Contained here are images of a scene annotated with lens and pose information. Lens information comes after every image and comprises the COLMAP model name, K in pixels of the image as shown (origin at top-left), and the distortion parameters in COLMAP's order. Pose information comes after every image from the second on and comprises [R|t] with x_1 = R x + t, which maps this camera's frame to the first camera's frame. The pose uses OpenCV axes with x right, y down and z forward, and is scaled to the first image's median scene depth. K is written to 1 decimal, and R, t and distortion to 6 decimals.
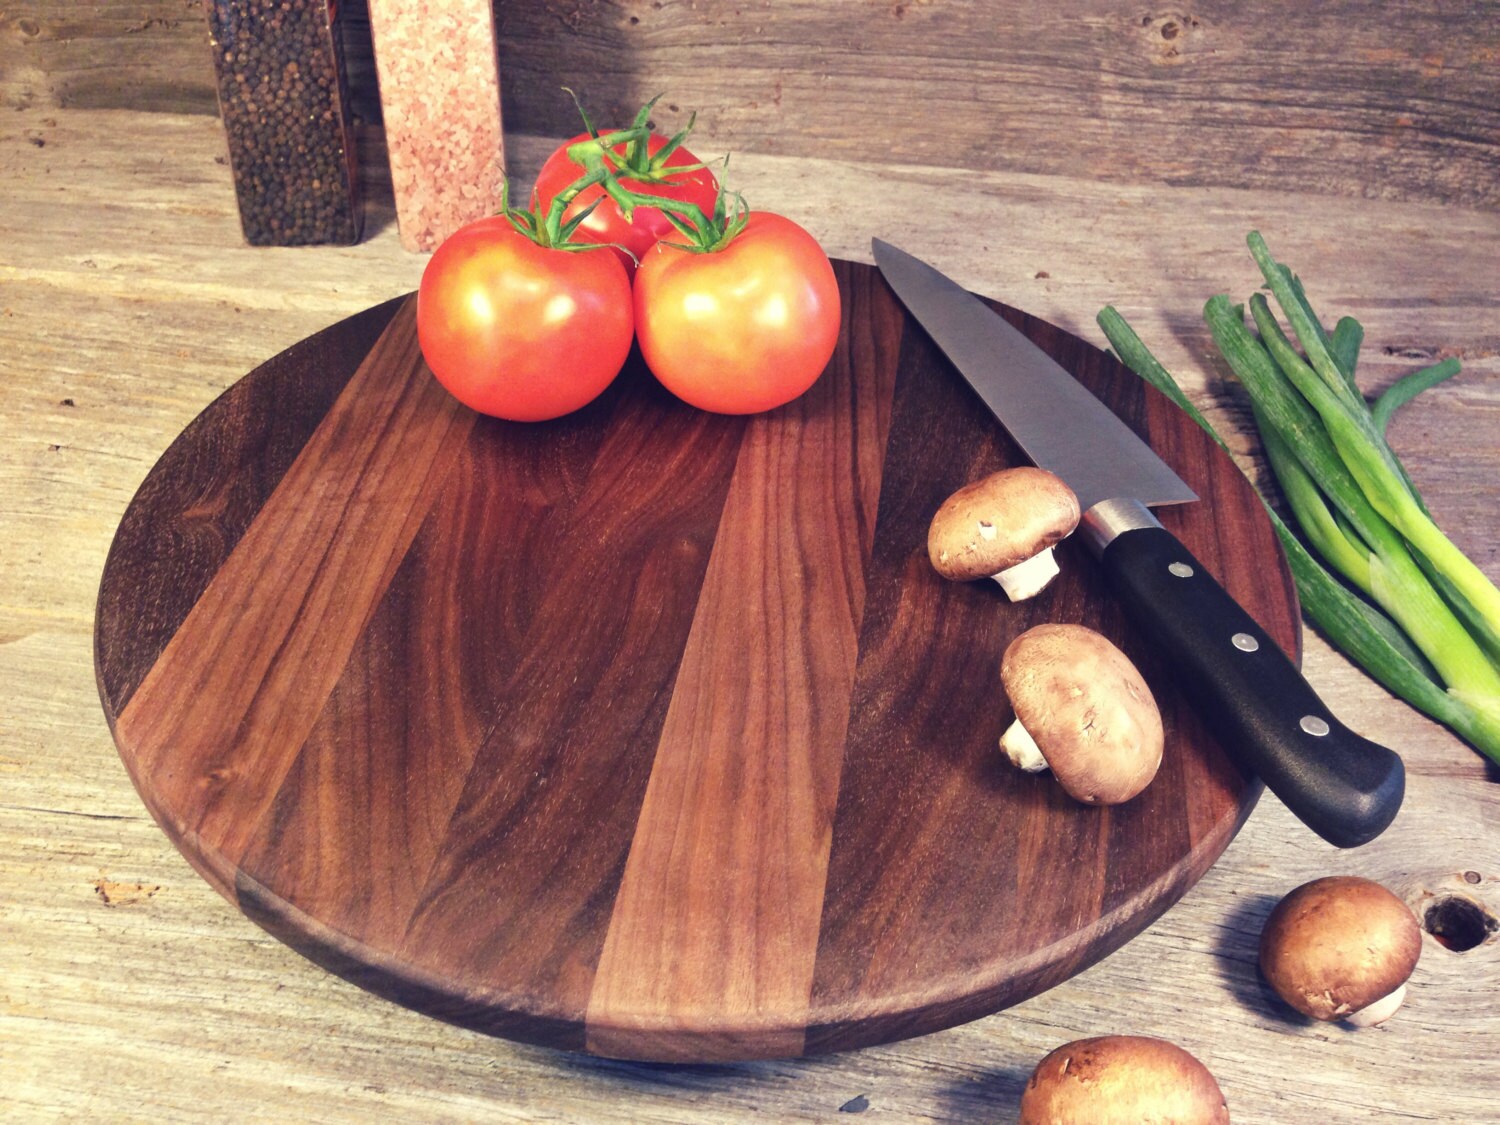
lens RADIAL K [[1393.4, 0, 744.3], [0, 1393.4, 564.2], [0, 0, 1]] dist [0.015534, 0.000000]
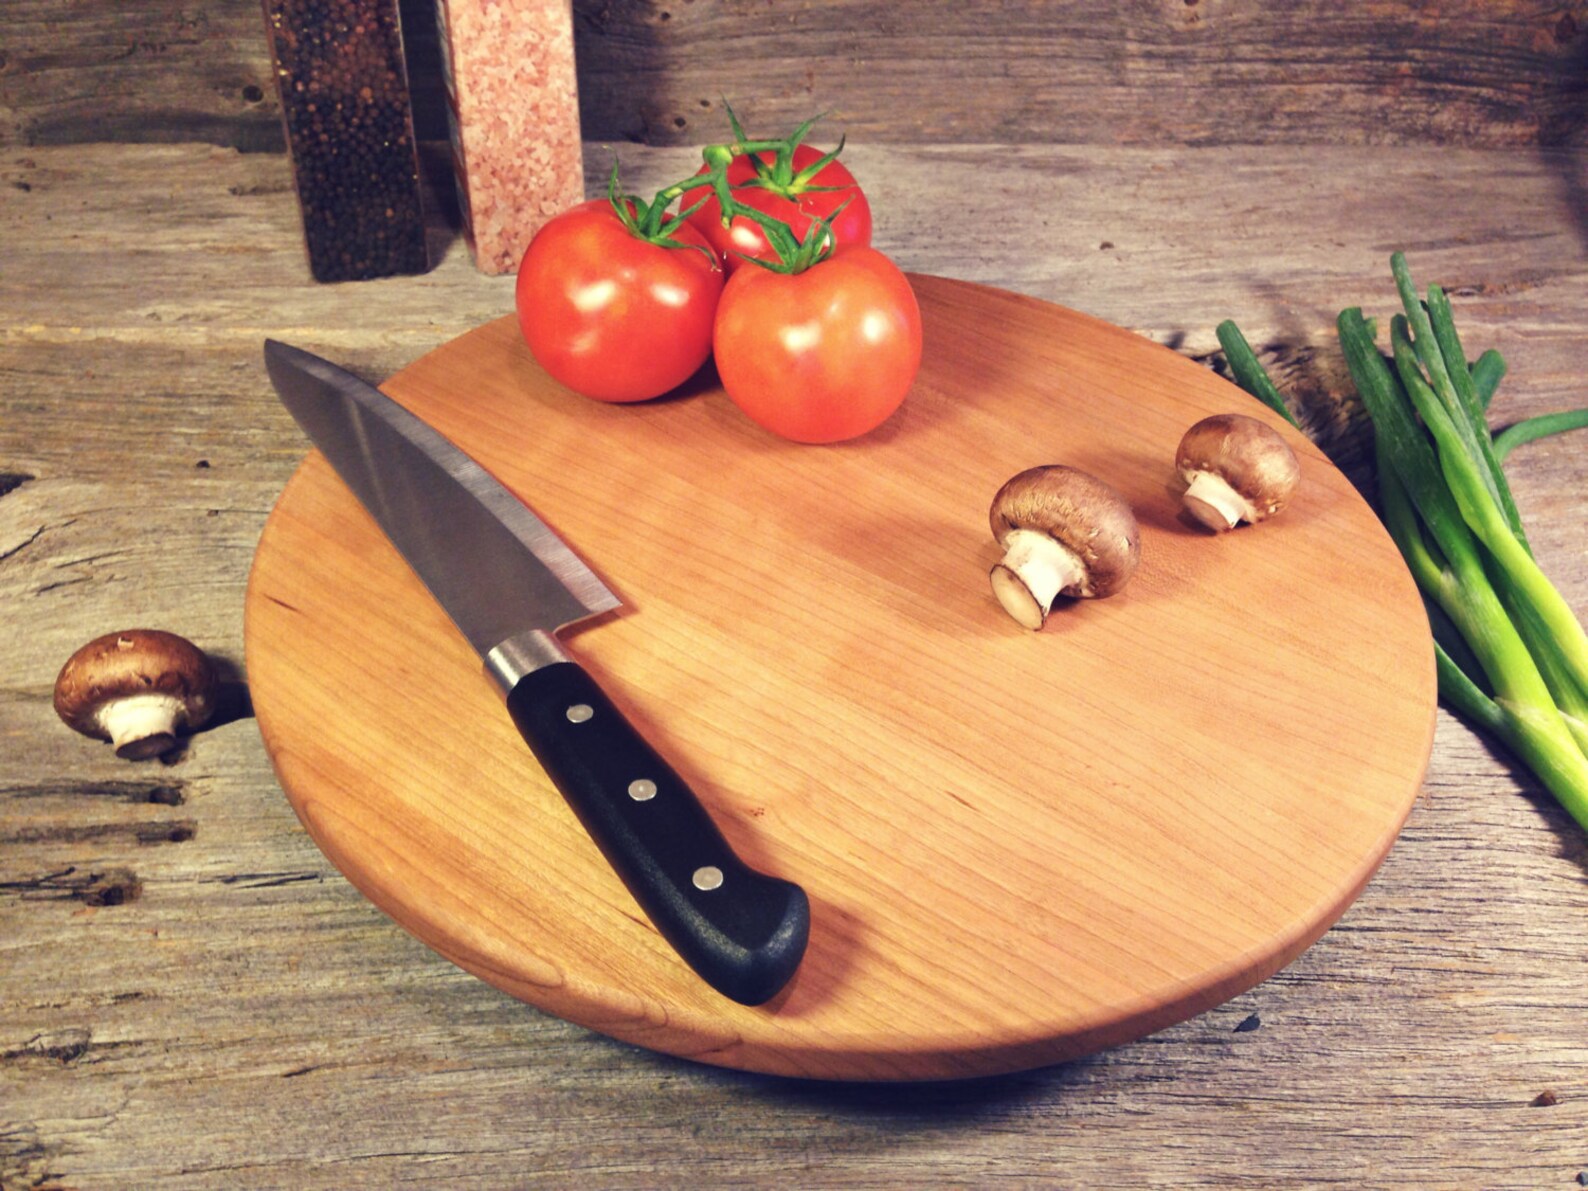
lens RADIAL K [[1475.2, 0, 788.0], [0, 1475.2, 599.0], [0, 0, 1]] dist [0.015534, 0.000000]
pose [[0.982475, -0.116124, 0.145799, -0.224866], [0.111855, 0.993029, 0.037172, -0.016118], [-0.149099, -0.020212, 0.988616, -0.051286]]
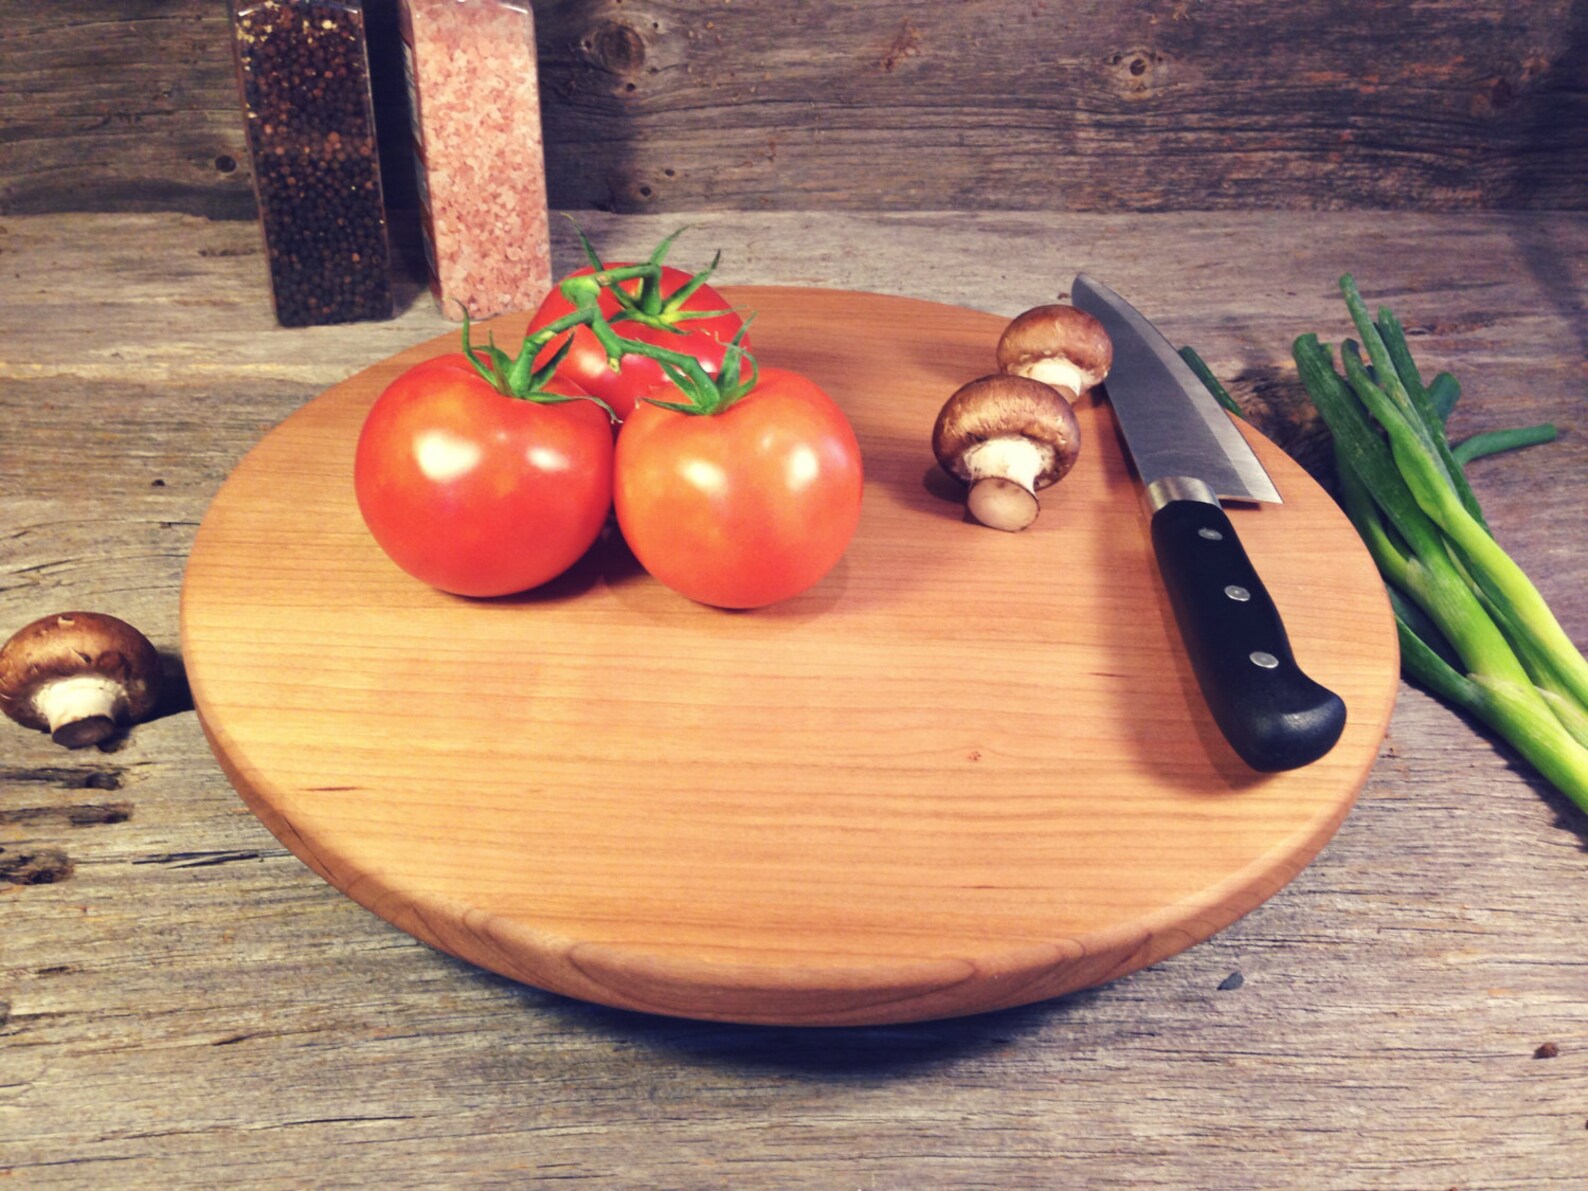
lens RADIAL K [[1475.2, 0, 790.5], [0, 1475.2, 594.5], [0, 0, 1]] dist [0.015534, 0.000000]
pose [[0.978306, -0.112397, 0.174023, -0.224439], [0.126547, 0.989312, -0.072436, 0.075437], [-0.164021, 0.092886, 0.982074, -0.037614]]
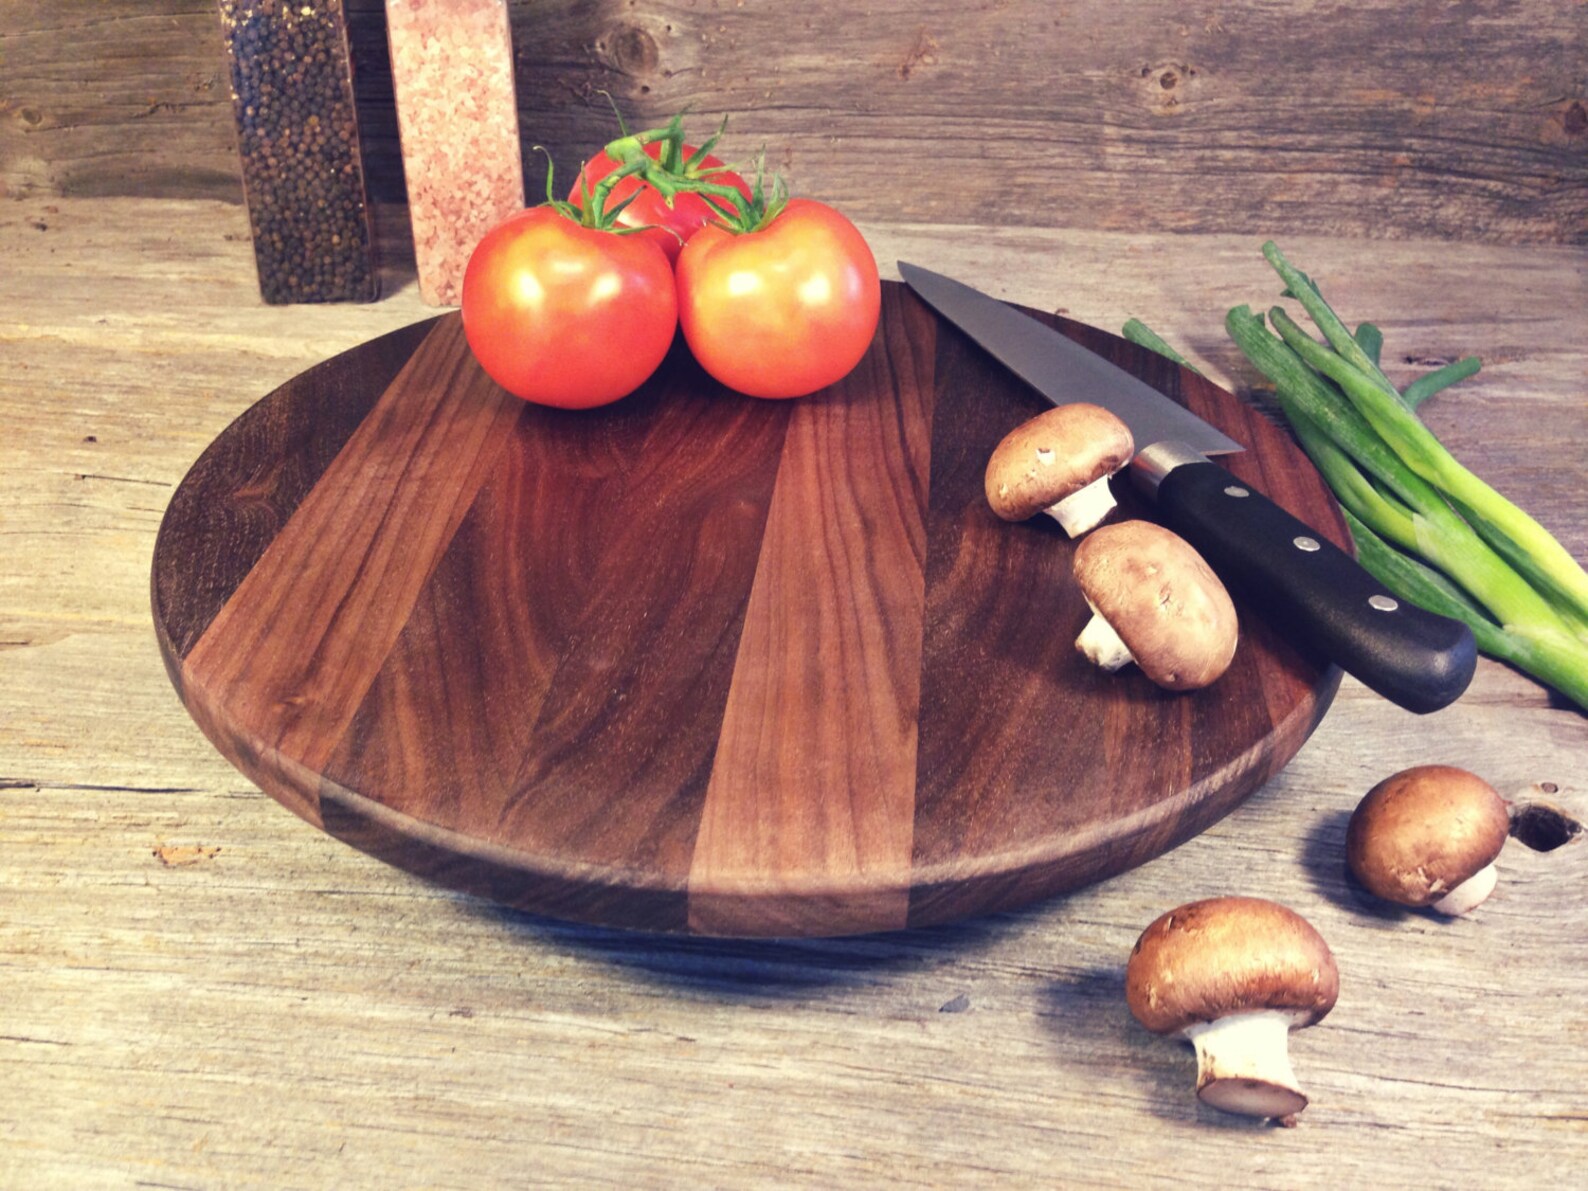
lens RADIAL K [[1475.2, 0, 786.7], [0, 1475.2, 595.7], [0, 0, 1]] dist [0.015534, 0.000000]
pose [[0.998473, -0.039407, 0.038716, -0.037247], [0.043548, 0.992673, -0.112709, 0.118001], [-0.033991, 0.114223, 0.992873, -0.030799]]
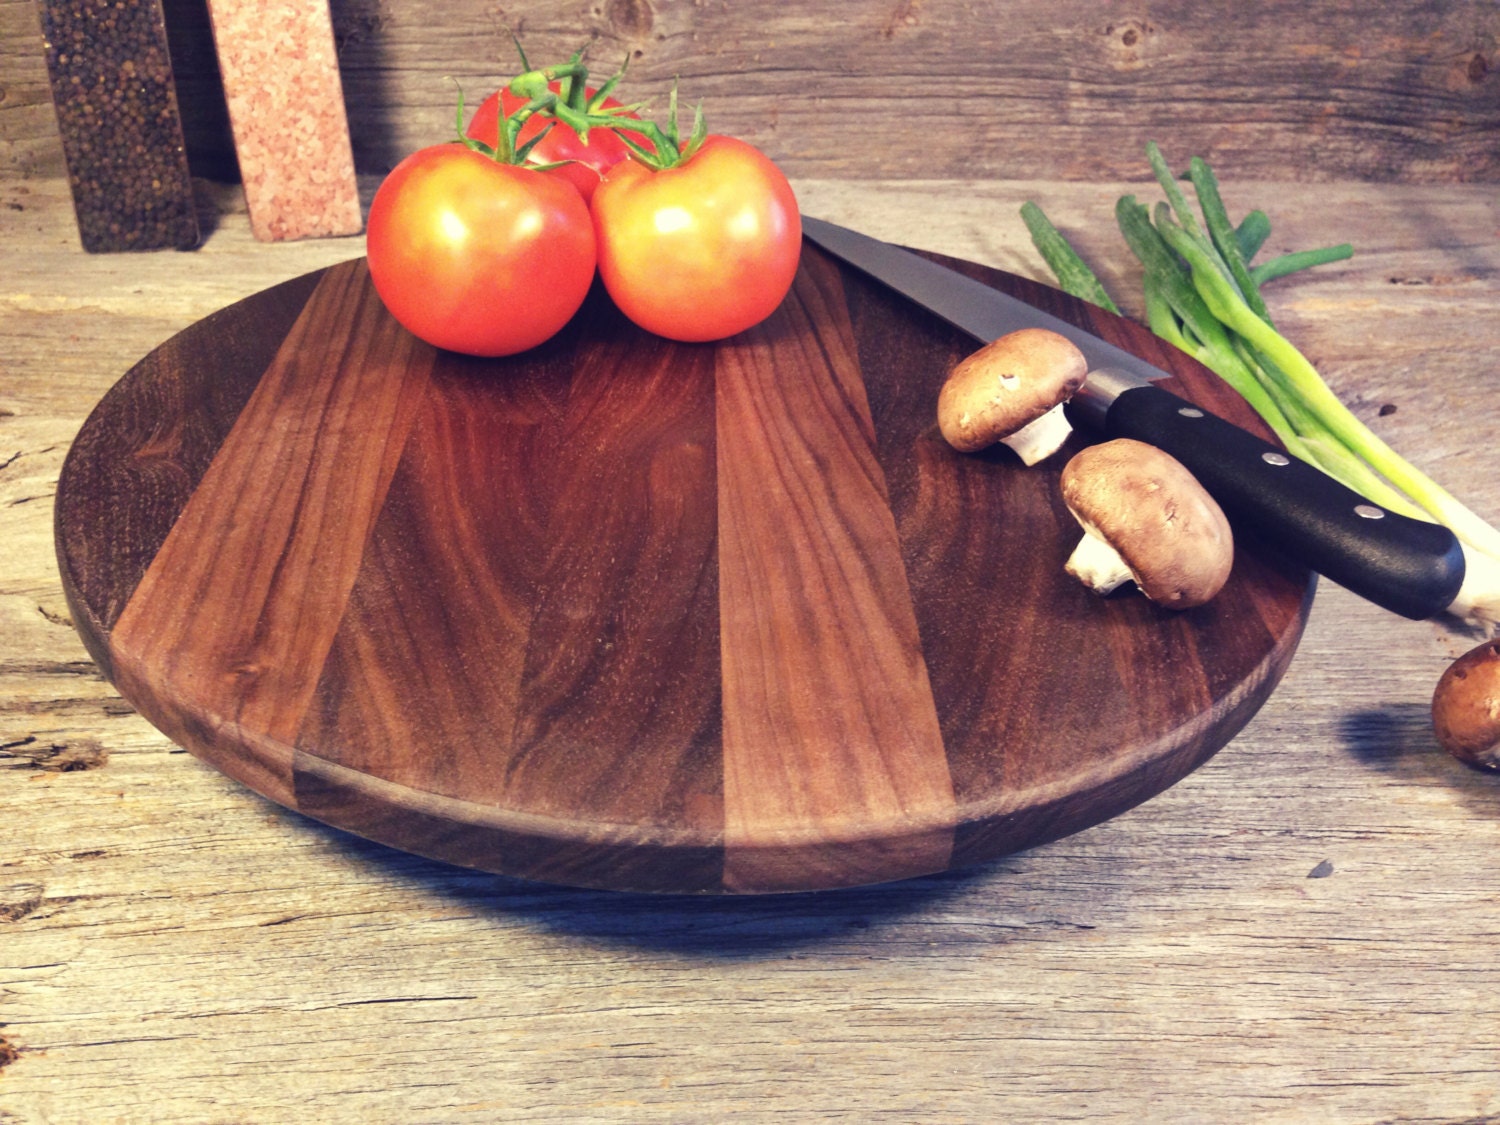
lens RADIAL K [[1393.4, 0, 743.3], [0, 1393.4, 564.5], [0, 0, 1]] dist [0.015534, 0.000000]
pose [[0.977830, -0.105509, 0.180877, -0.268297], [0.126906, 0.985673, -0.111099, 0.126678], [-0.166563, 0.131591, 0.977211, 0.029704]]
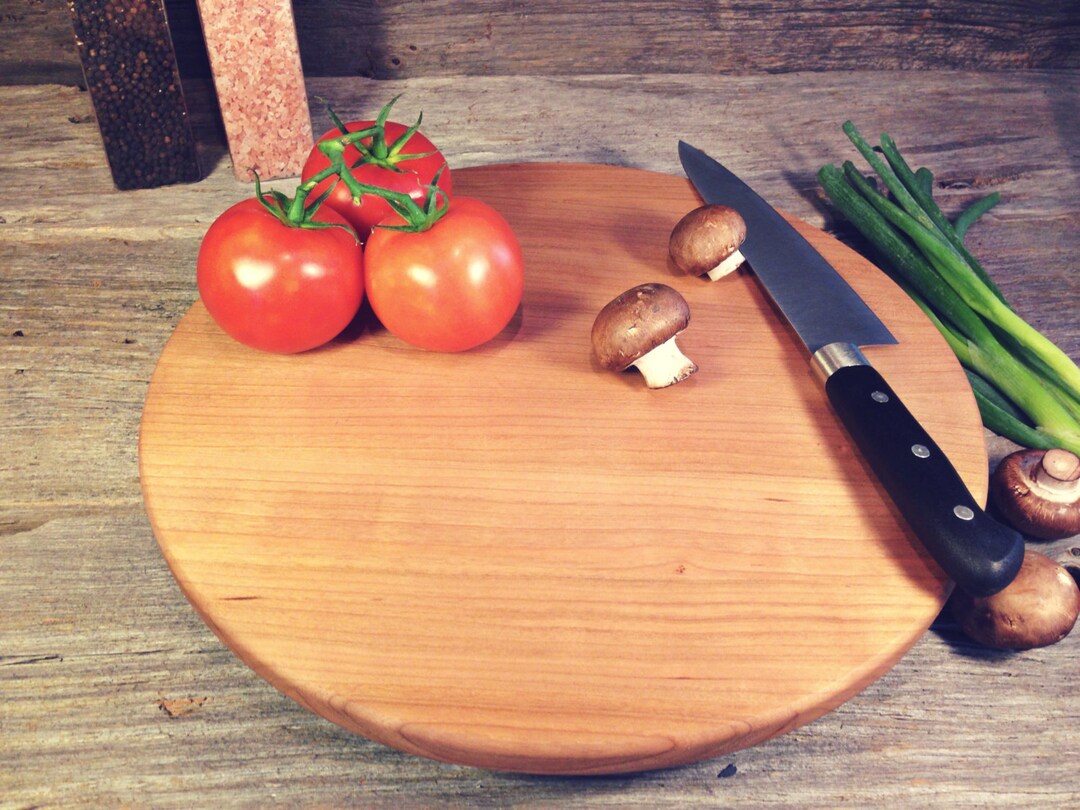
lens RADIAL K [[1003.3, 0, 537.1], [0, 1003.3, 407.9], [0, 0, 1]] dist [0.015534, 0.000000]
pose [[0.985135, -0.129563, 0.112794, -0.105752], [0.120259, 0.989033, 0.085743, -0.062322], [-0.122666, -0.070904, 0.989912, -0.005746]]
